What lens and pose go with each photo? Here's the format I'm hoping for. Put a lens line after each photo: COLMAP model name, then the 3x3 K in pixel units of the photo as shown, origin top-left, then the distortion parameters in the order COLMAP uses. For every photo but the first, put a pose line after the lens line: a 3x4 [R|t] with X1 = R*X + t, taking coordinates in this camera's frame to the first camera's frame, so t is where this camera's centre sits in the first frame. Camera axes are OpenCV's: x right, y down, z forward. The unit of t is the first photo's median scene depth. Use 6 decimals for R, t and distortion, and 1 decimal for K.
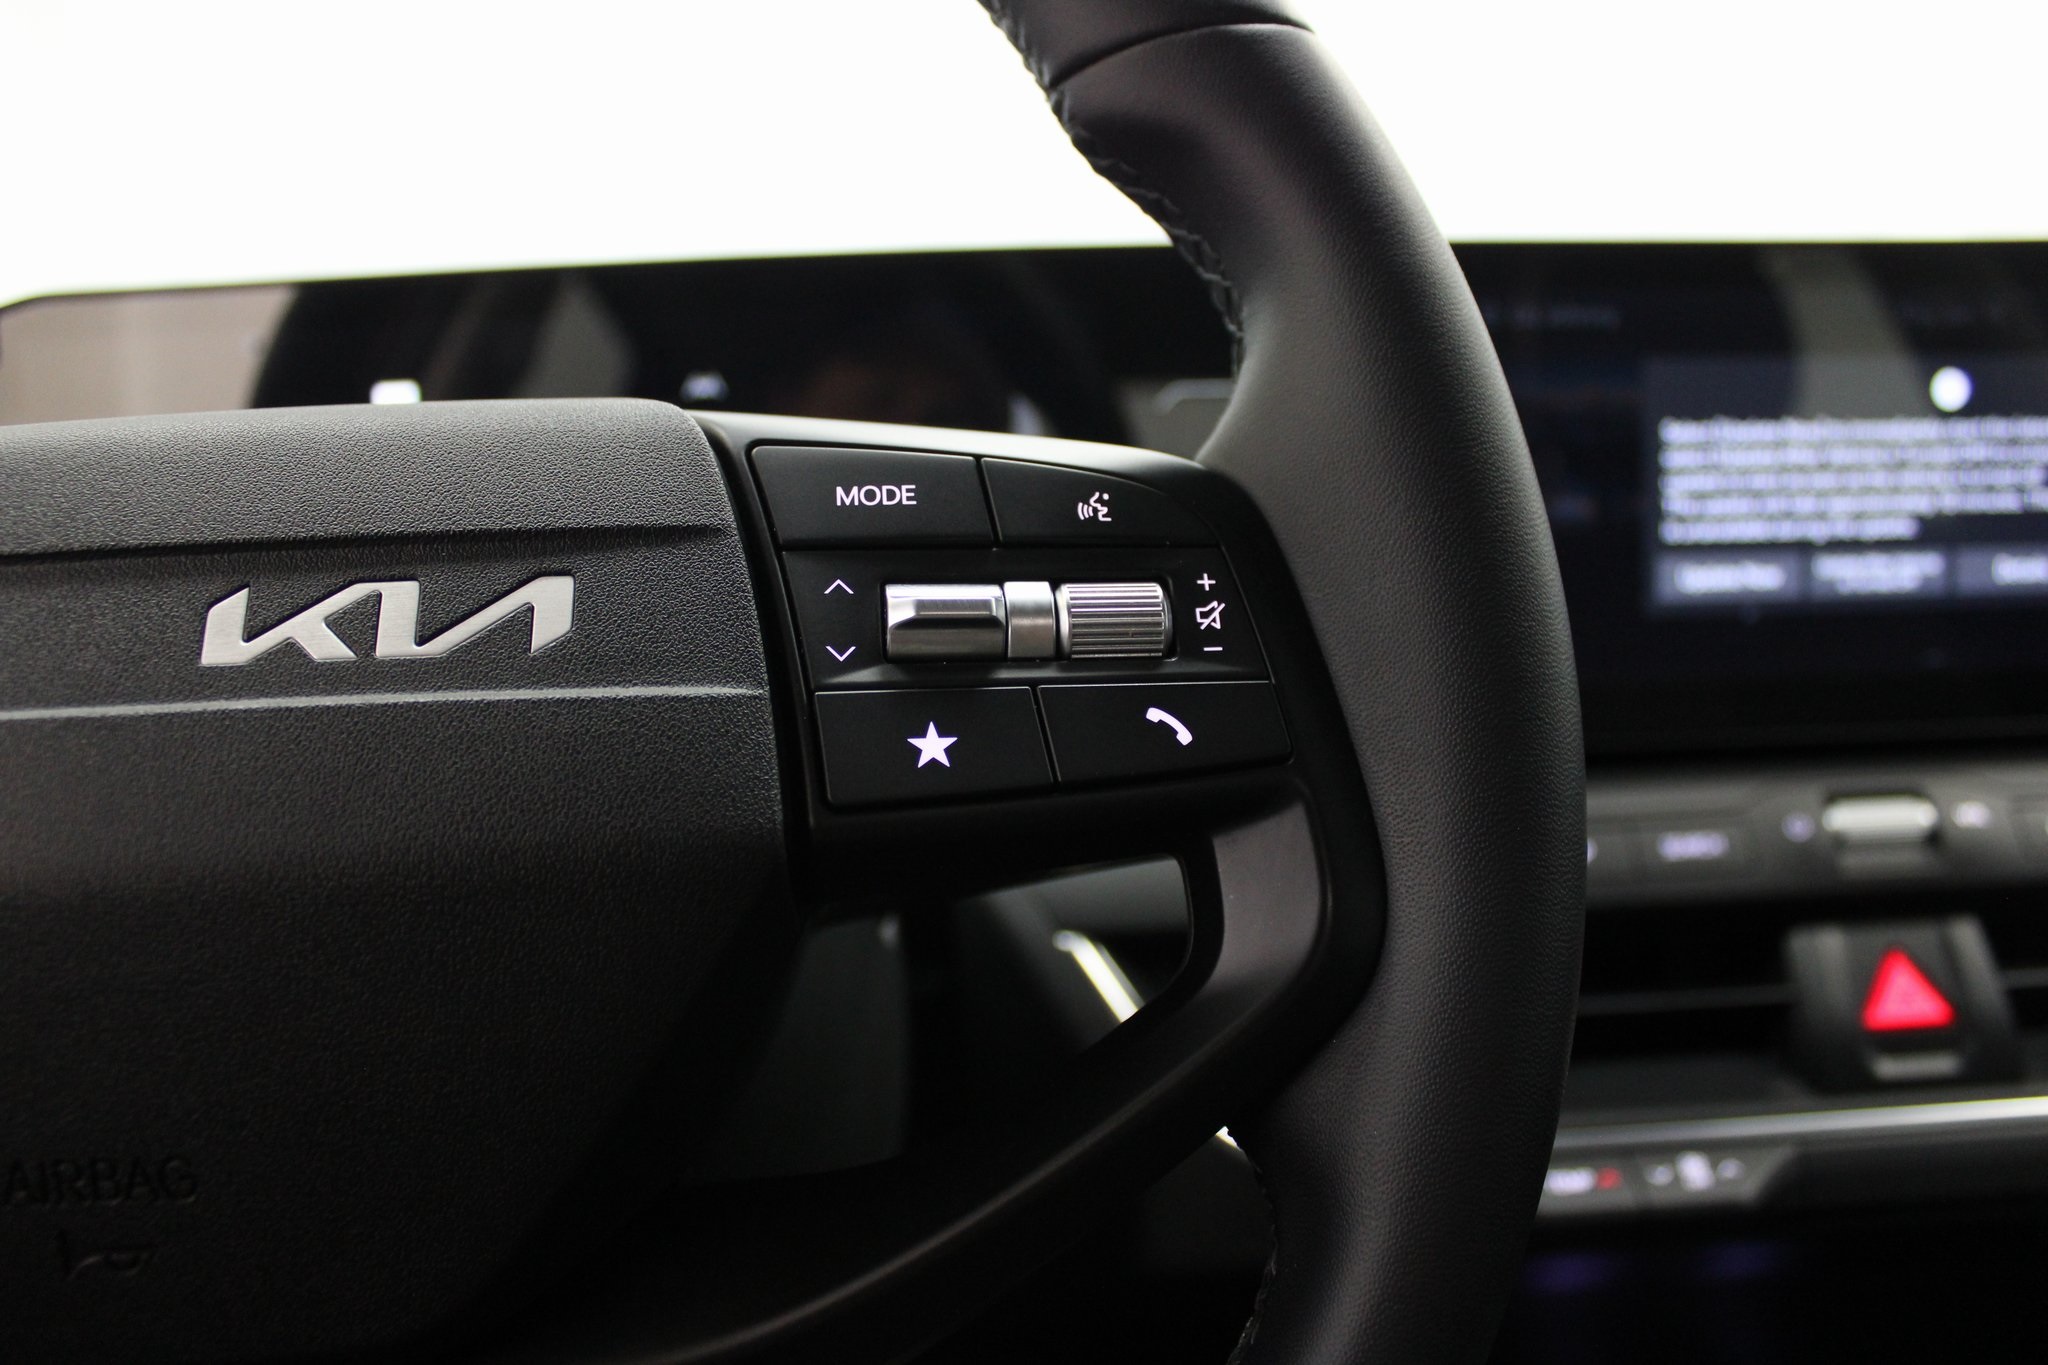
lens RADIAL K [[1700.7, 0, 1022.0], [0, 1700.7, 739.5], [0, 0, 1]] dist [-0.167720, 0.136458]
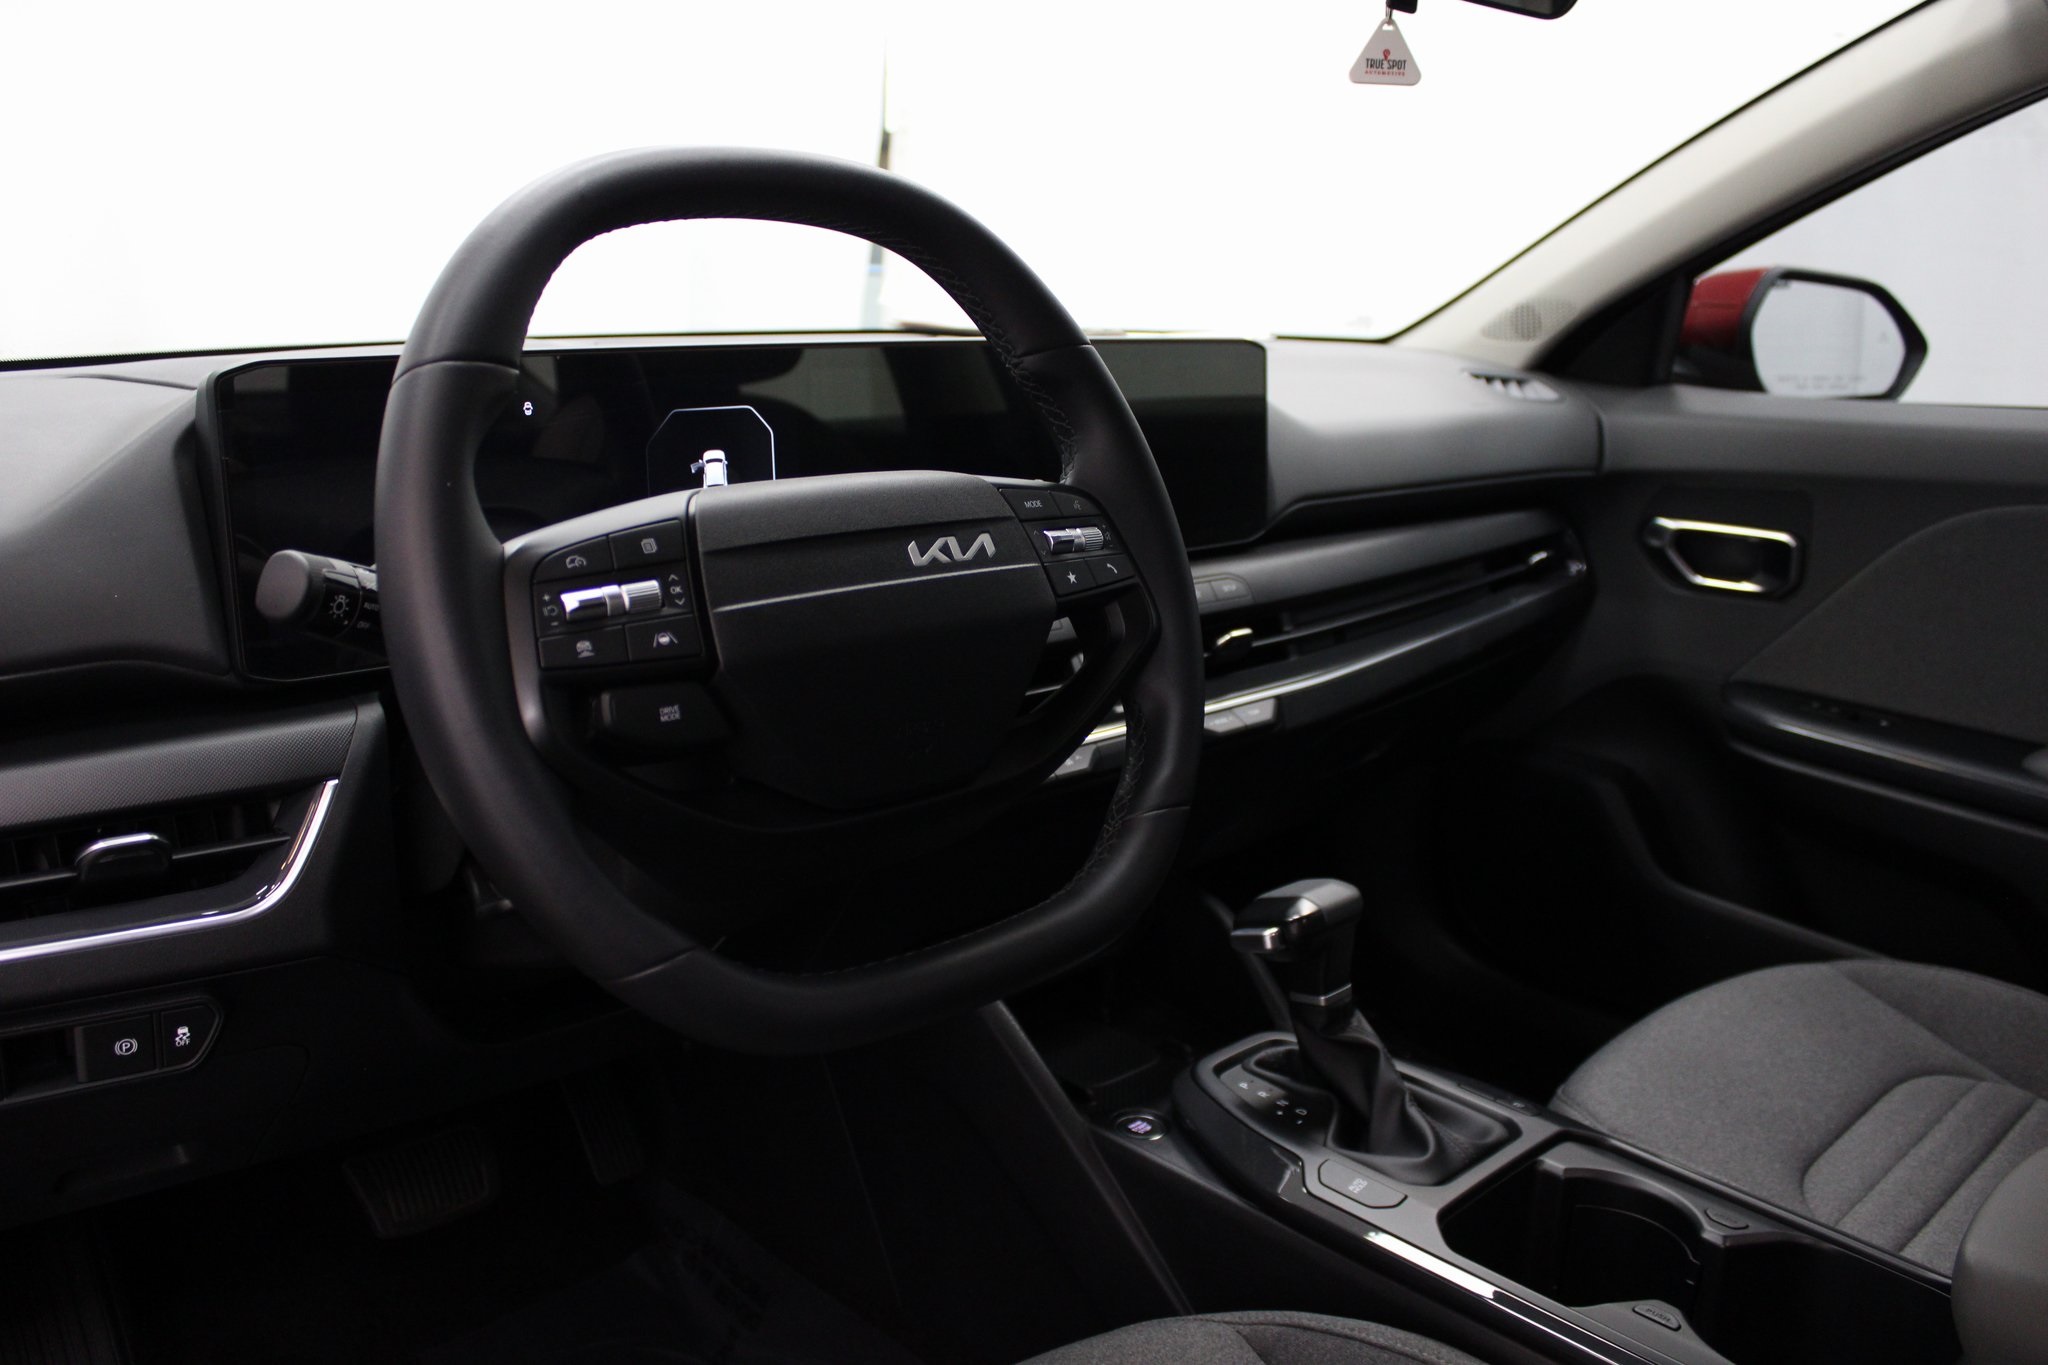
lens RADIAL K [[1782.2, 0, 1017.4], [0, 1782.2, 718.9], [0, 0, 1]] dist [-0.176504, 0.162516]
pose [[0.743225, -0.113254, 0.659387, -2.426782], [0.073033, 0.993412, 0.088307, -0.036691], [-0.665044, -0.017475, 0.746600, -1.557137]]
